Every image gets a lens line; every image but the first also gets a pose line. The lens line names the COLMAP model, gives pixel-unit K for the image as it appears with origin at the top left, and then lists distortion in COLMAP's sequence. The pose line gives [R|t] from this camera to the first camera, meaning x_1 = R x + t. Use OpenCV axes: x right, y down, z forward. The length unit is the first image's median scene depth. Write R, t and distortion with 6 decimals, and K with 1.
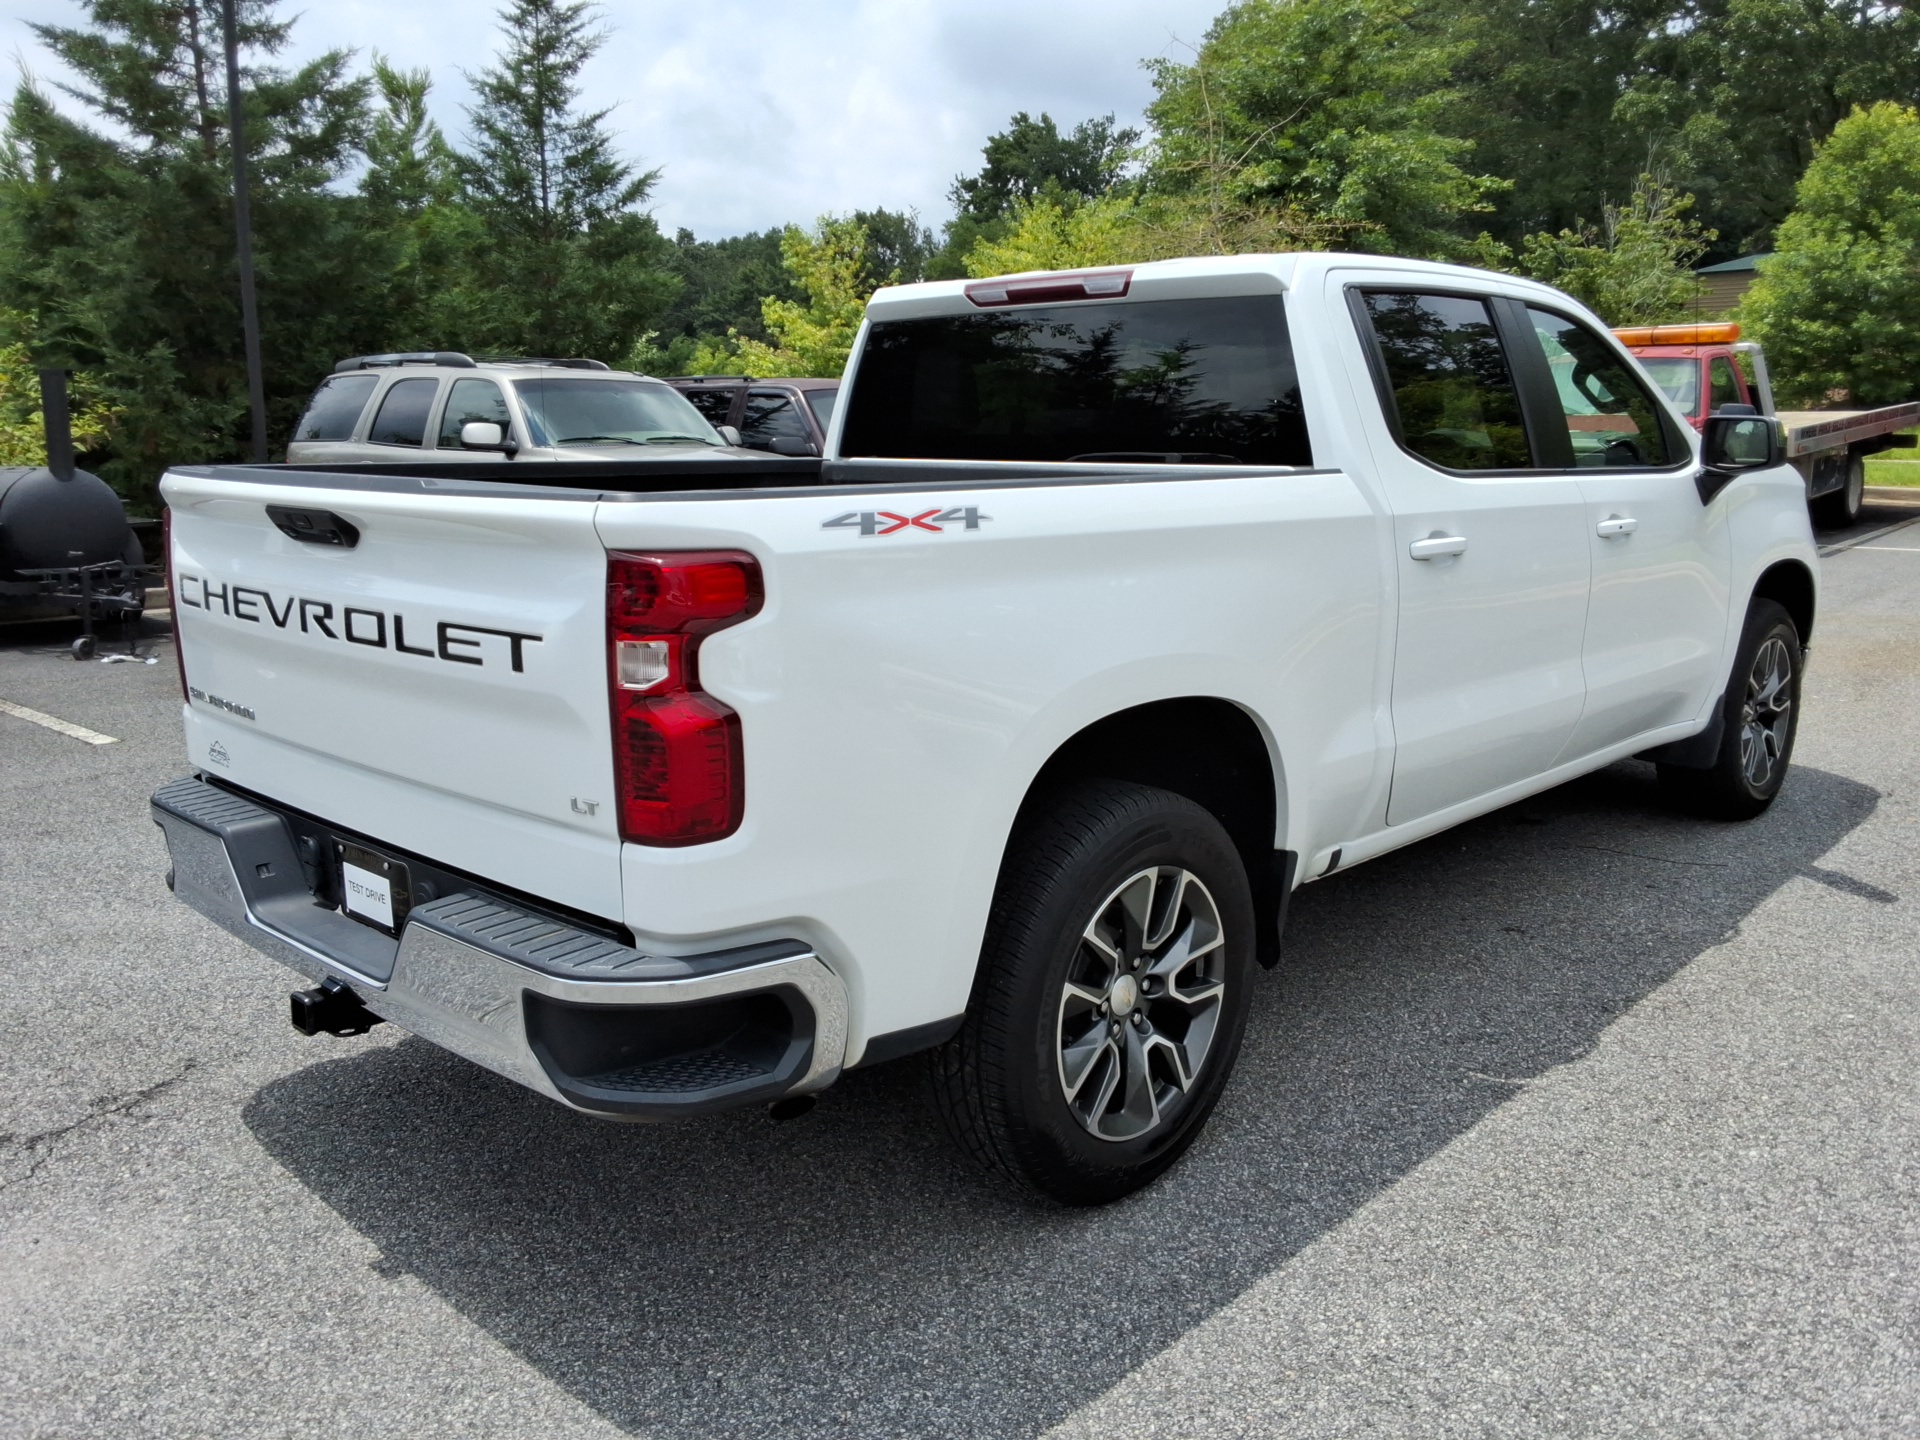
lens RADIAL K [[1521.3, 0, 990.0], [0, 1521.3, 717.0], [0, 0, 1]] dist [0.115040, -0.171368]
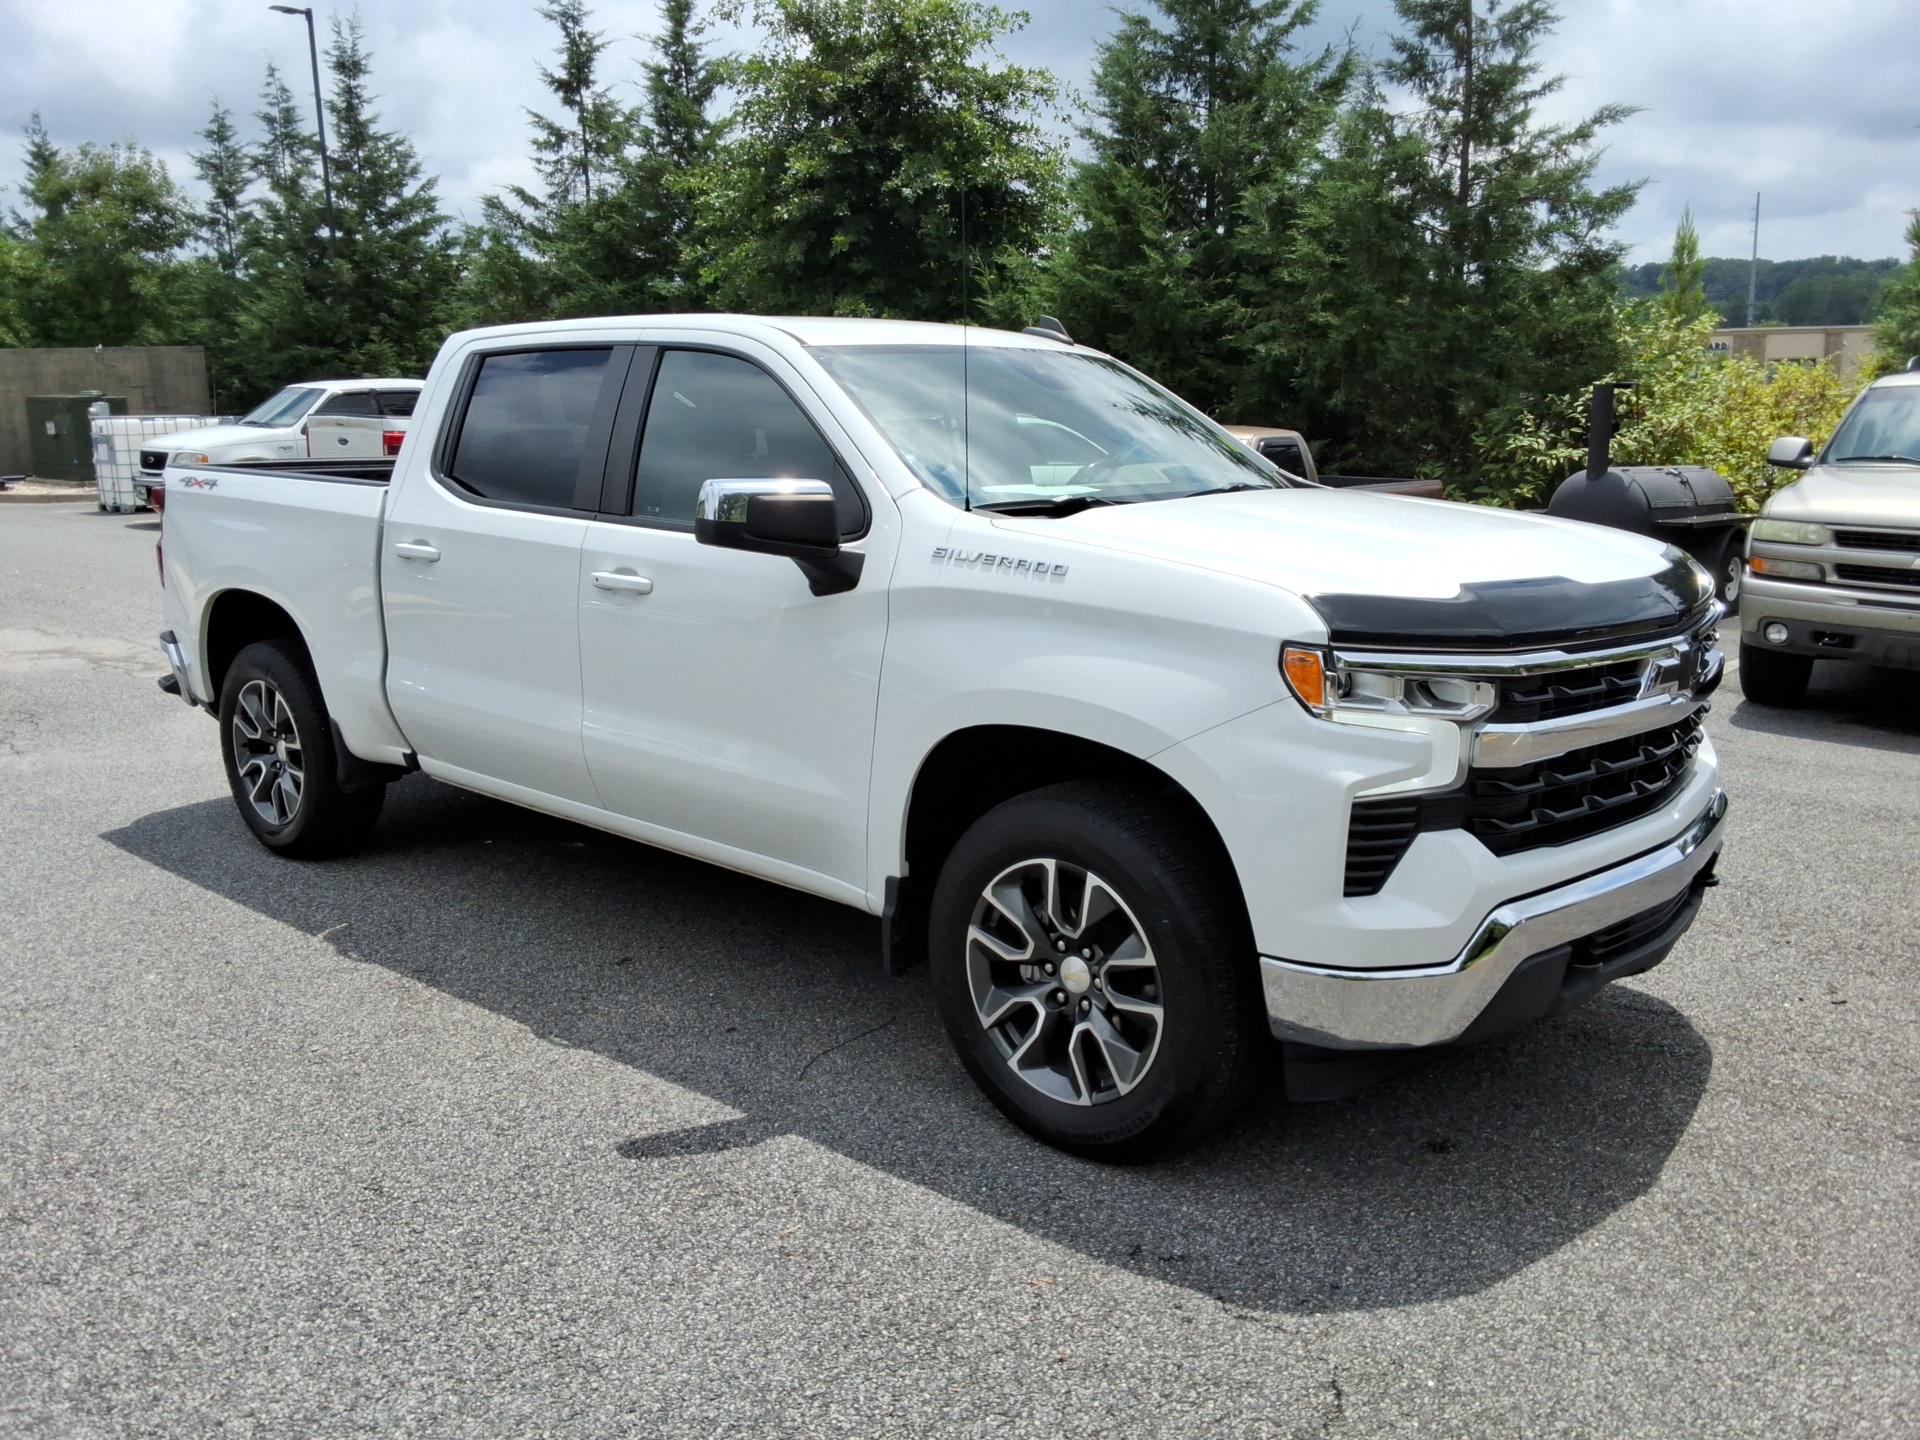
lens RADIAL K [[1528.6, 0, 989.4], [0, 1528.6, 716.2], [0, 0, 1]] dist [0.078359, -0.109544]
pose [[0.037674, 0.199274, -0.979219, 1.803587], [-0.193942, 0.962741, 0.188459, -0.351992], [0.980289, 0.182812, 0.074918, 1.553243]]
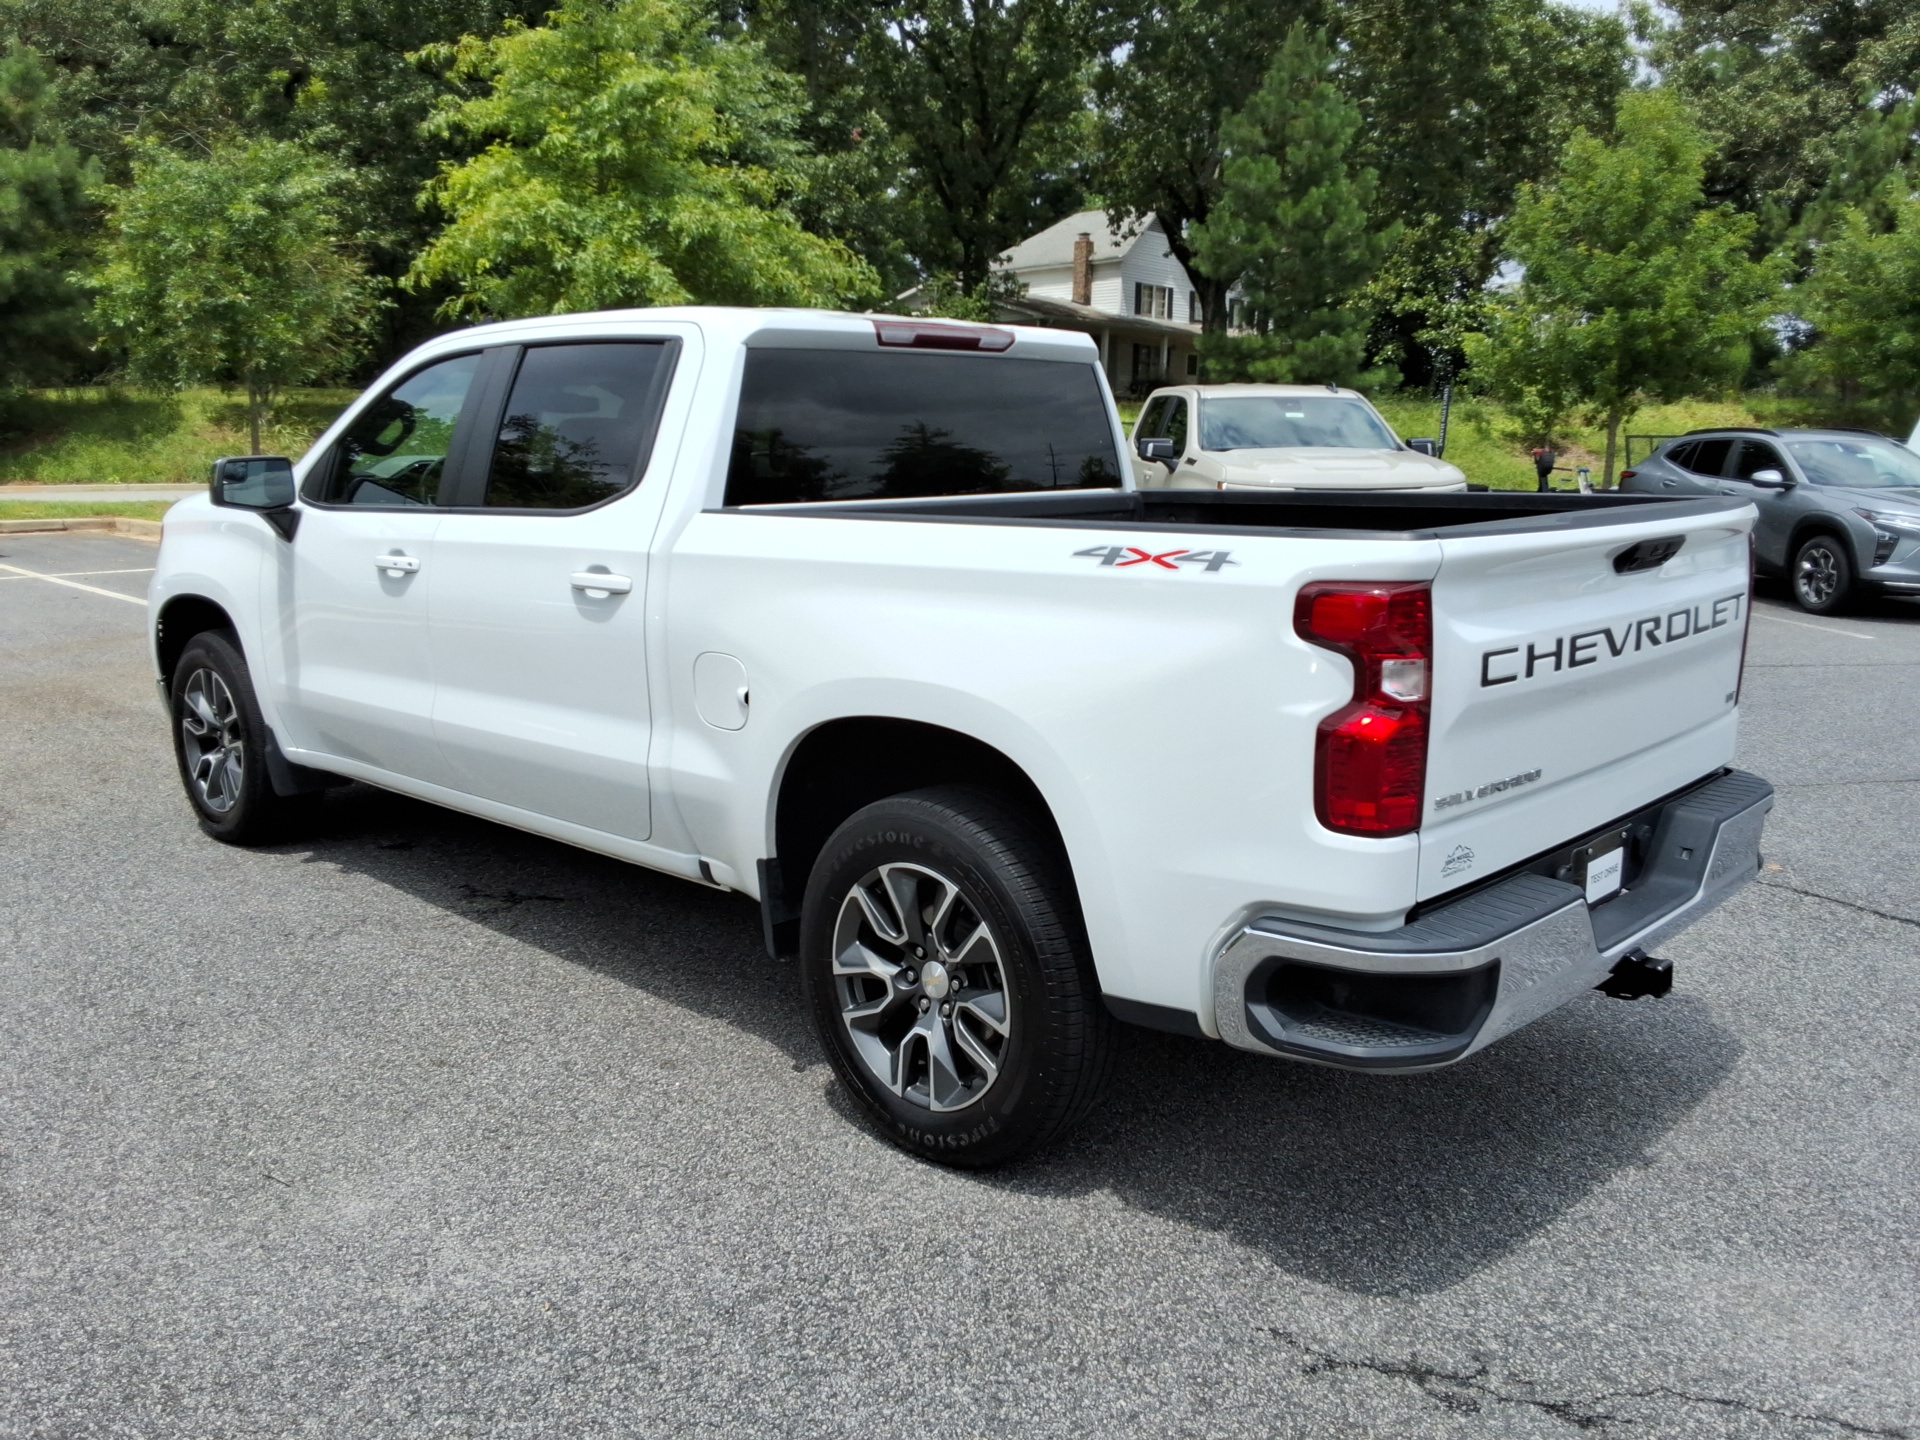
lens RADIAL K [[1508.9, 0, 972.5], [0, 1508.9, 715.4], [0, 0, 1]] dist [0.129799, -0.201183]
pose [[0.017332, -0.179666, 0.983575, -1.283490], [0.195941, 0.965258, 0.172868, -0.244862], [-0.980463, 0.189726, 0.051934, 1.173970]]
